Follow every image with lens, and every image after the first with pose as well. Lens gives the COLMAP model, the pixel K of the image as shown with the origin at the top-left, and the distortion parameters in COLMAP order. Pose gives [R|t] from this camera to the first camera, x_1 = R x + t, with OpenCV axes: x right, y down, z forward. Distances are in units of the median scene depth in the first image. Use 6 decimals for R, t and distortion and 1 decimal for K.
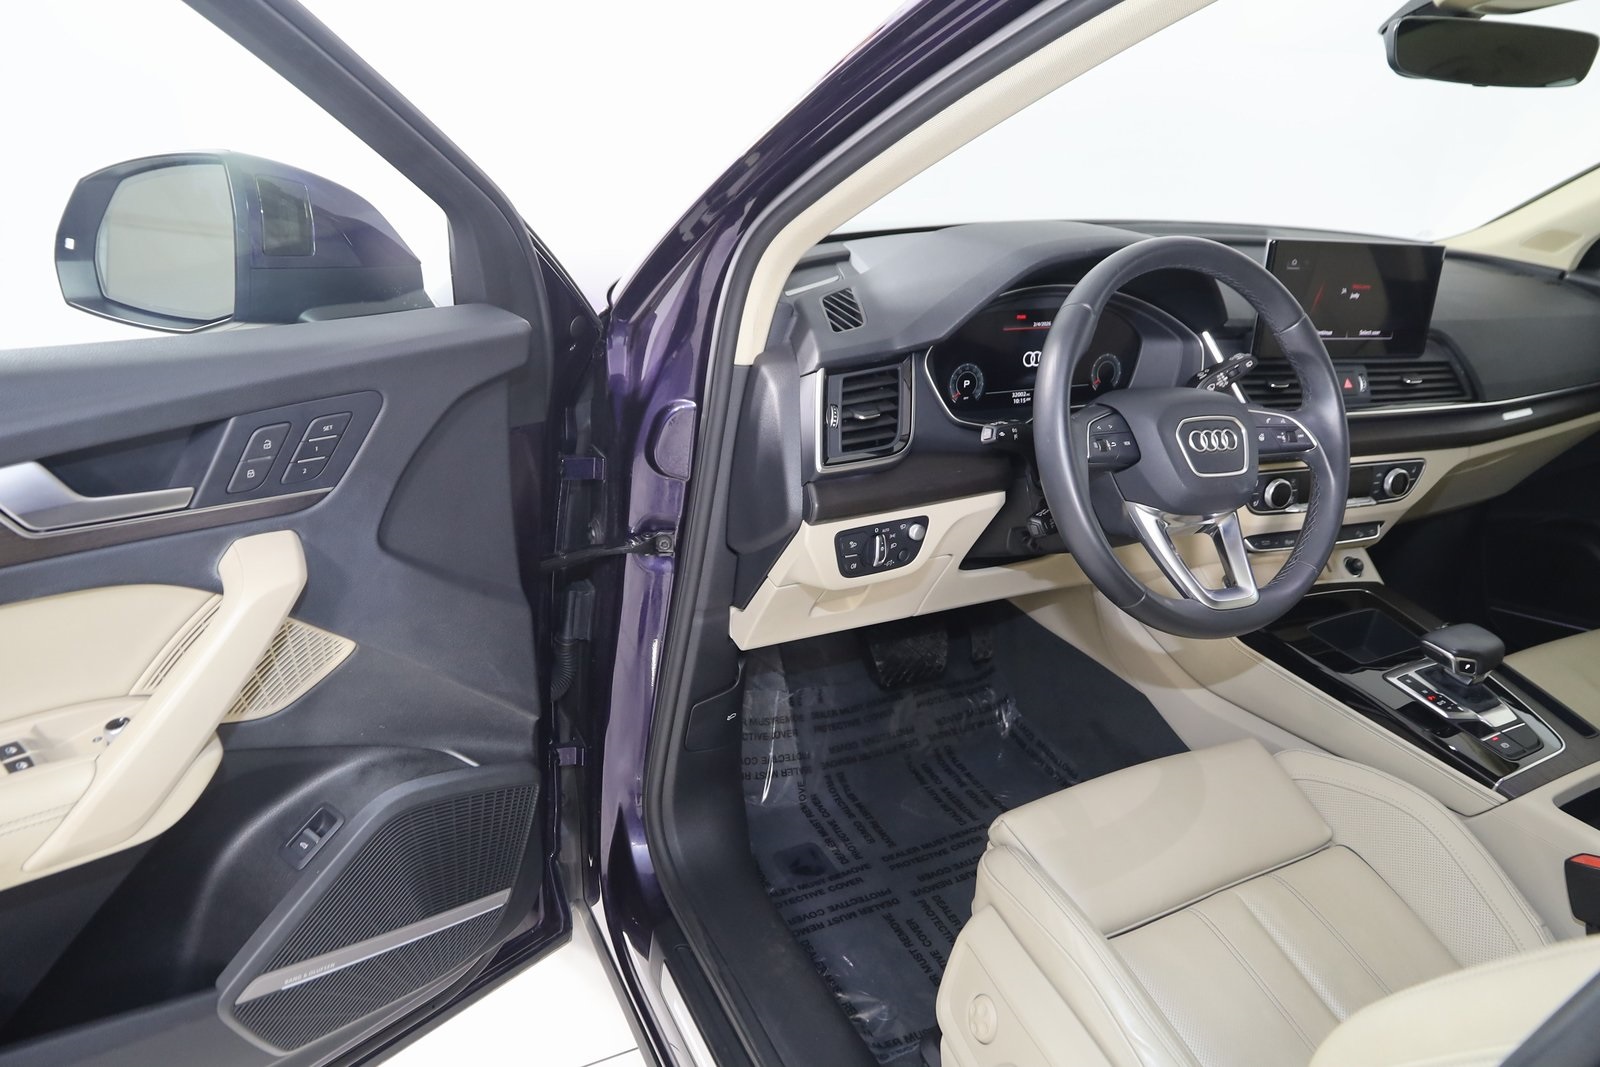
lens RADIAL K [[1084.9, 0, 798.9], [0, 1084.9, 519.1], [0, 0, 1]] dist [-0.124170, 0.083549]
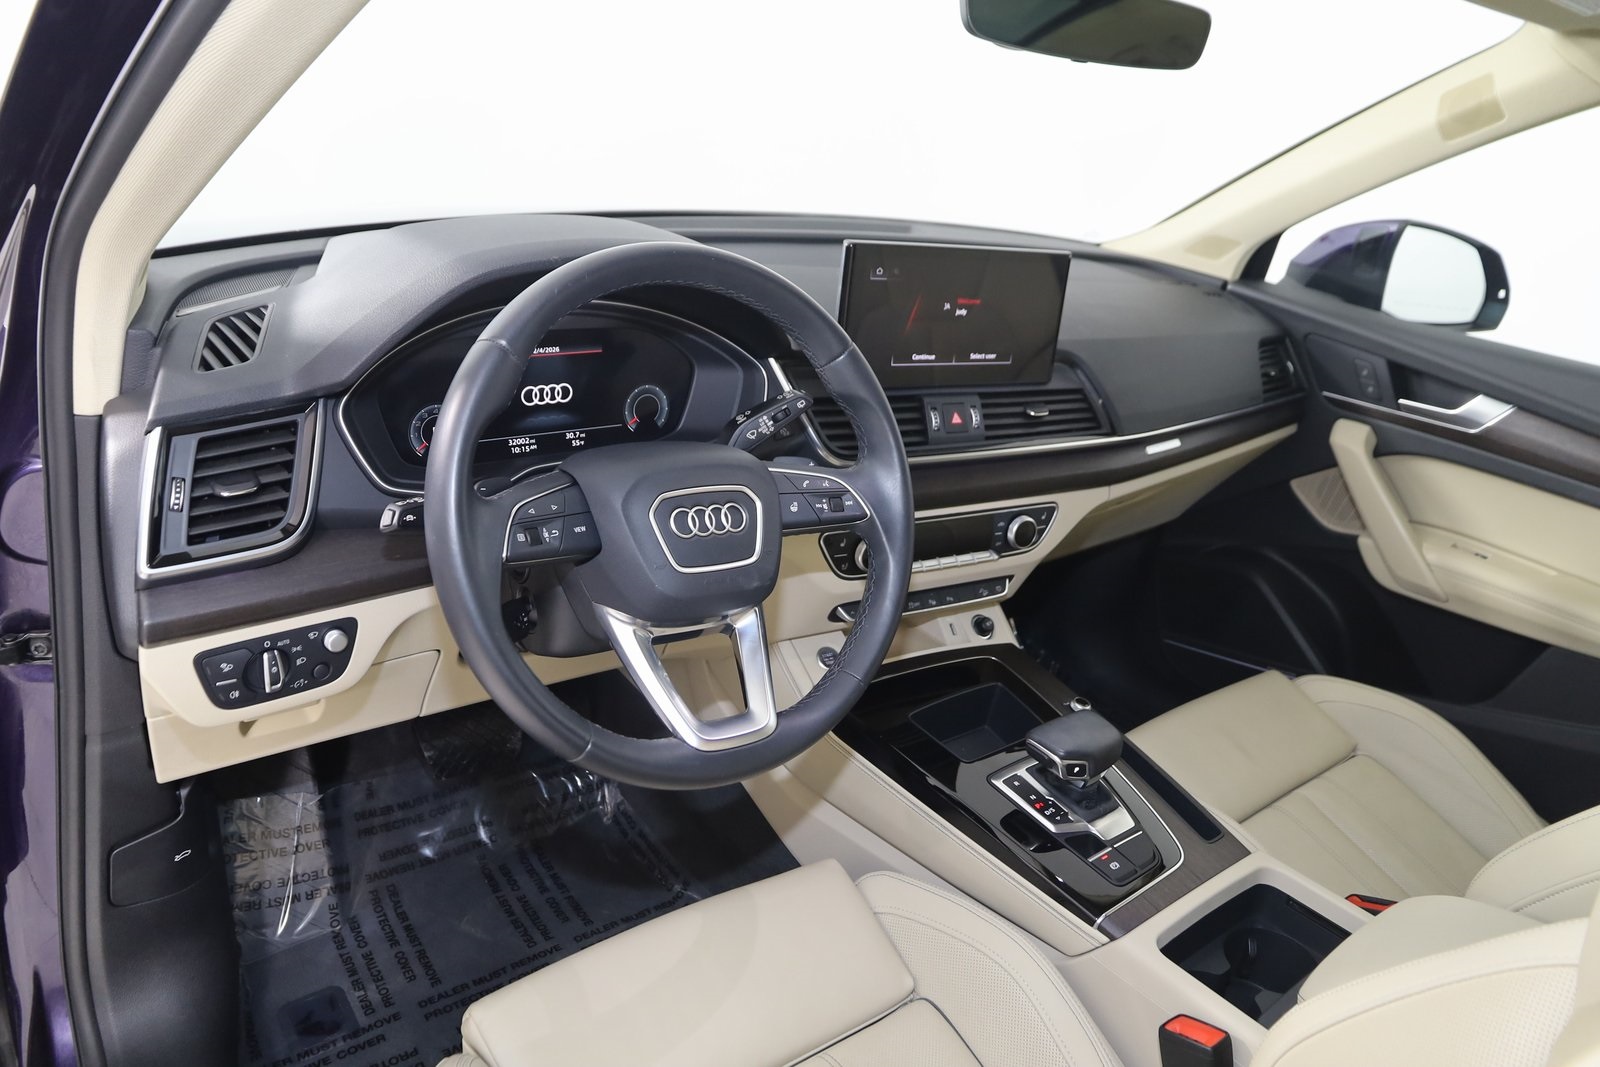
lens RADIAL K [[1084.9, 0, 798.9], [0, 1084.9, 519.1], [0, 0, 1]] dist [-0.124170, 0.083549]
pose [[0.980848, -0.016786, 0.194051, 0.249194], [0.012887, 0.999689, 0.021339, -0.073517], [-0.194349, -0.018430, 0.980759, 0.203924]]
